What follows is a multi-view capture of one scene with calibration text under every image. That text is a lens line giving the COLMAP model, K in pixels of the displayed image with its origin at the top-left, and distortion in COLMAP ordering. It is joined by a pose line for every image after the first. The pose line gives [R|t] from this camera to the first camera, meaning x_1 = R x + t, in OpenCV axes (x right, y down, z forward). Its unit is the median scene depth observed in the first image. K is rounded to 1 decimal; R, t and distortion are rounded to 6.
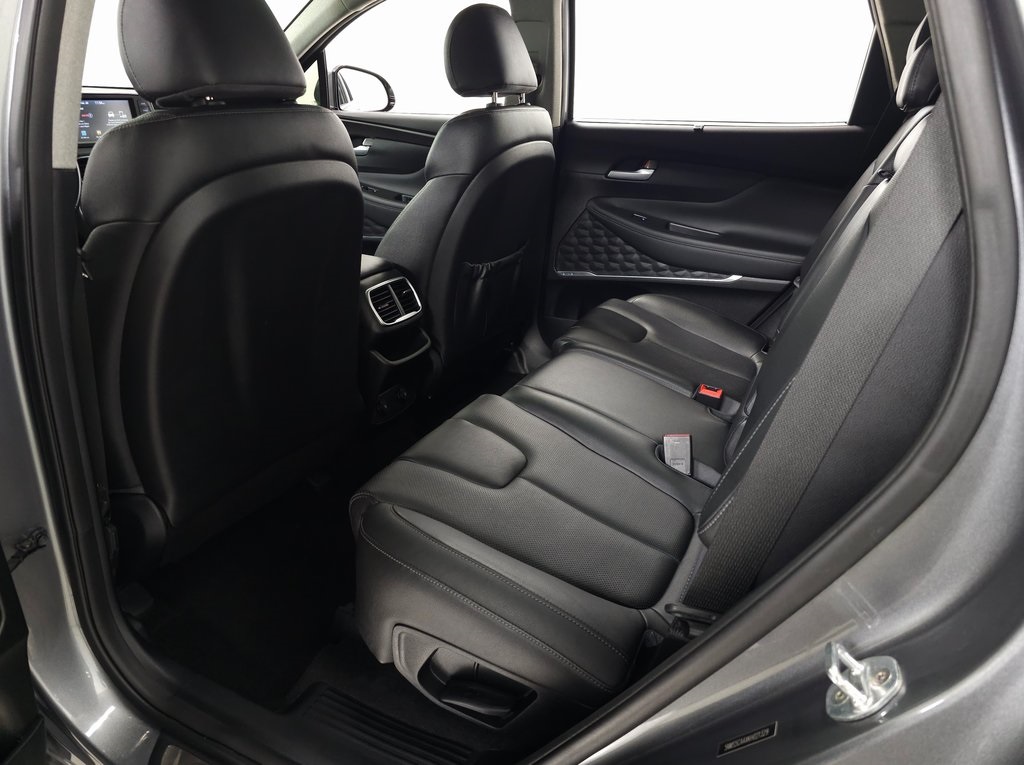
lens RADIAL K [[672.8, 0, 511.9], [0, 672.8, 371.0], [0, 0, 1]] dist [0.058859, -0.080921]
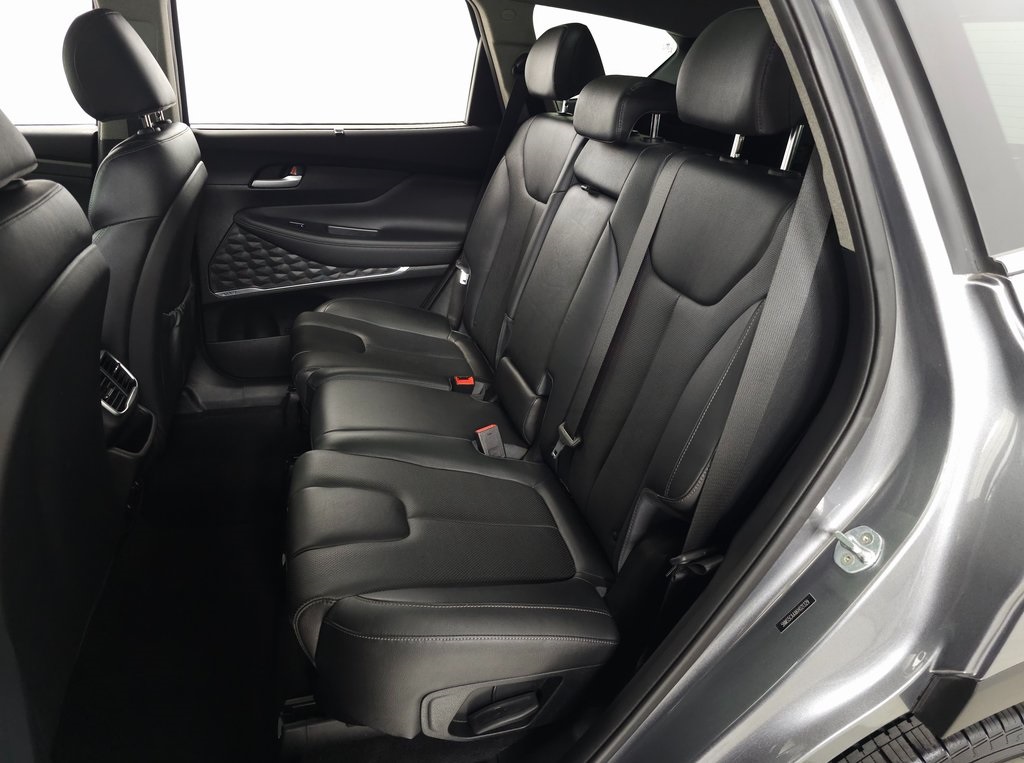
lens RADIAL K [[672.2, 0, 512.0], [0, 672.2, 381.5], [0, 0, 1]] dist [0.062196, -0.068699]
pose [[0.758043, -0.283415, 0.587407, -0.218833], [0.237996, 0.958746, 0.155450, -0.087758], [-0.607230, 0.021963, 0.794222, 0.033031]]
